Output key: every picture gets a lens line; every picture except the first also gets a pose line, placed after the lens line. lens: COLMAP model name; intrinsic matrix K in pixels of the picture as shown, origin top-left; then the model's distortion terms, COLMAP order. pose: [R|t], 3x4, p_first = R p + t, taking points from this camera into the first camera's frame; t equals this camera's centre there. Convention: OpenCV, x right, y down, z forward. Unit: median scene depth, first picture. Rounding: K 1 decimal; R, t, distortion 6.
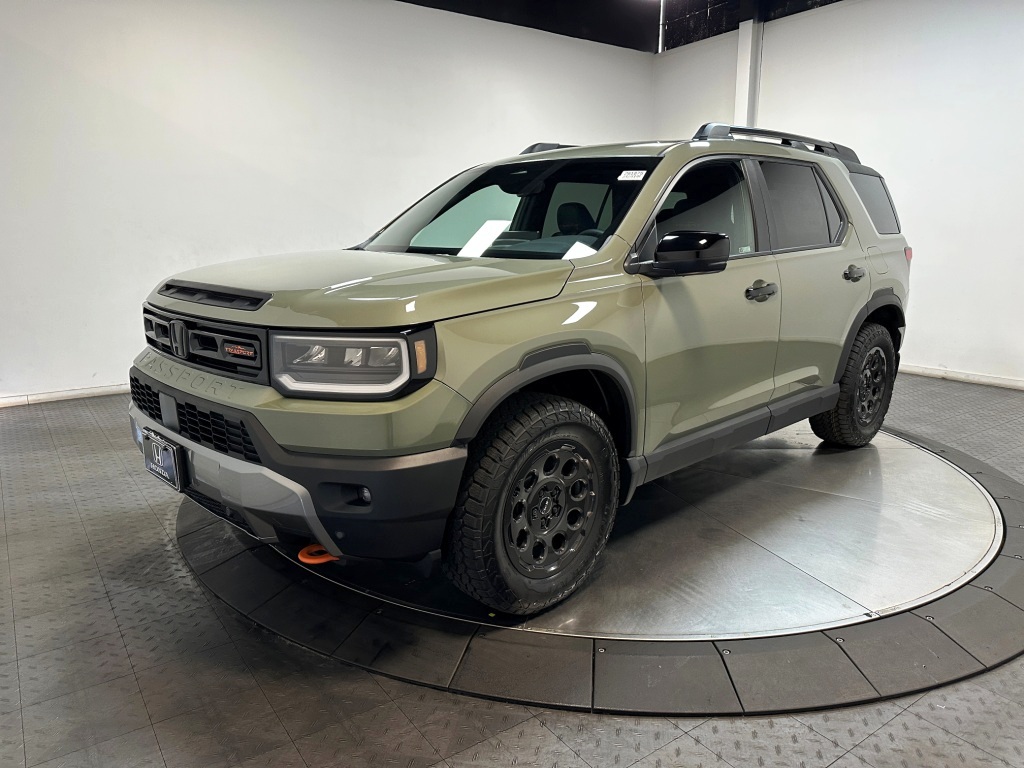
lens RADIAL K [[720.8, 0, 511.6], [0, 720.8, 400.8], [0, 0, 1]] dist [0.070094, -0.102506]
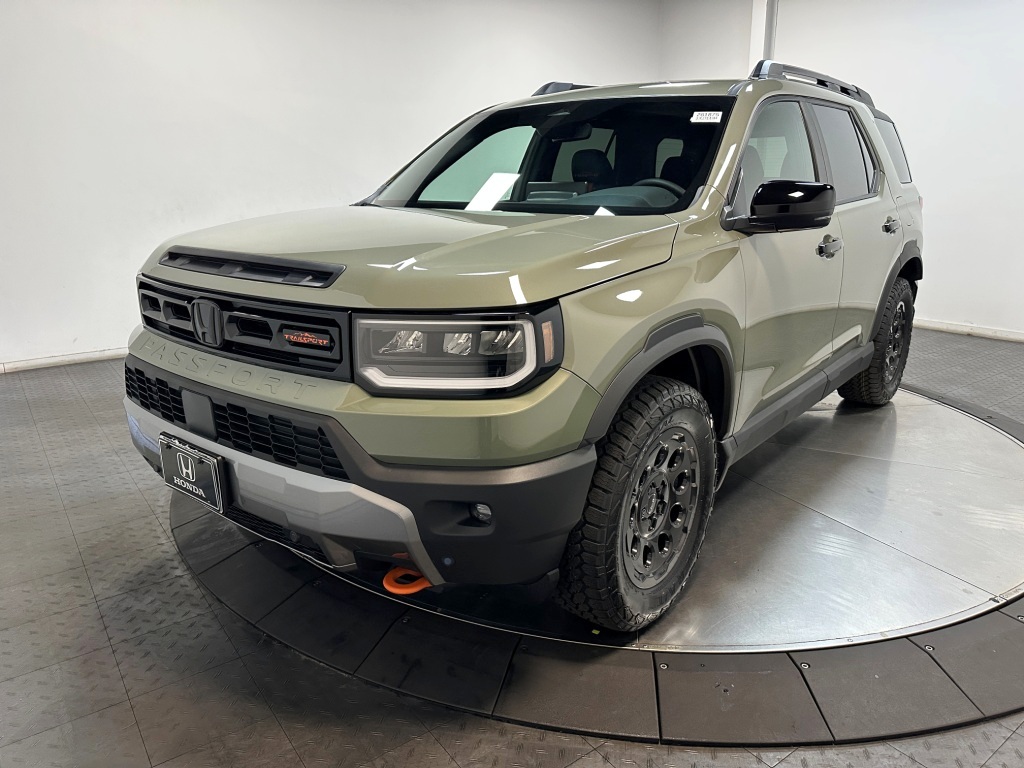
lens RADIAL K [[720.7, 0, 506.4], [0, 720.7, 394.0], [0, 0, 1]] dist [0.076492, -0.152012]
pose [[0.993682, -0.037195, 0.105886, -0.221095], [0.031237, 0.997864, 0.057382, -0.042855], [-0.107794, -0.053712, 0.992721, 0.169359]]
